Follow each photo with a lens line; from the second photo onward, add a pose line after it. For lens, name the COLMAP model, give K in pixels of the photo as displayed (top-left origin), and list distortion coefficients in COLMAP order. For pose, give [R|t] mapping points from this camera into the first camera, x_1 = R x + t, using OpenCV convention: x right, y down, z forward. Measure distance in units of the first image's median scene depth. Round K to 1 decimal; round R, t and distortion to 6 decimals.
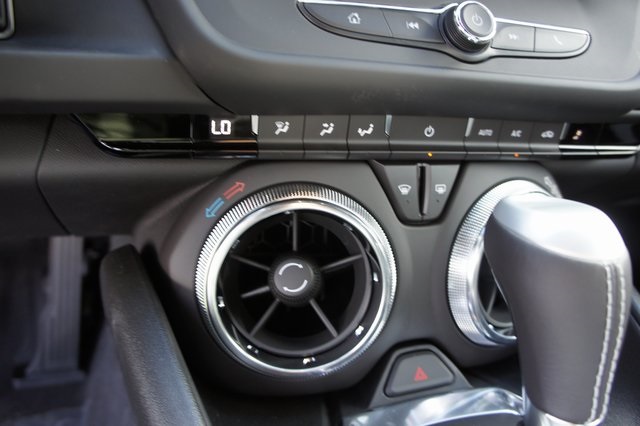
lens RADIAL K [[523.0, 0, 320.5], [0, 523.0, 217.5], [0, 0, 1]] dist [-0.163824, 0.110159]
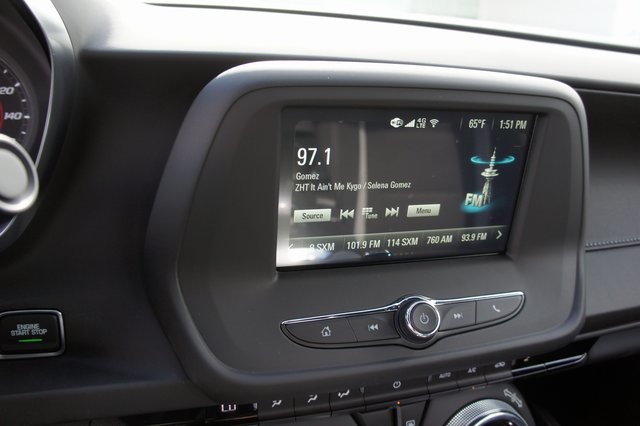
lens RADIAL K [[523.0, 0, 343.8], [0, 523.0, 214.4], [0, 0, 1]] dist [-0.163824, 0.110159]
pose [[0.998809, -0.046730, 0.014010, 0.091247], [0.048377, 0.985801, -0.160800, -0.404870], [-0.006297, 0.161286, 0.986888, -0.299488]]
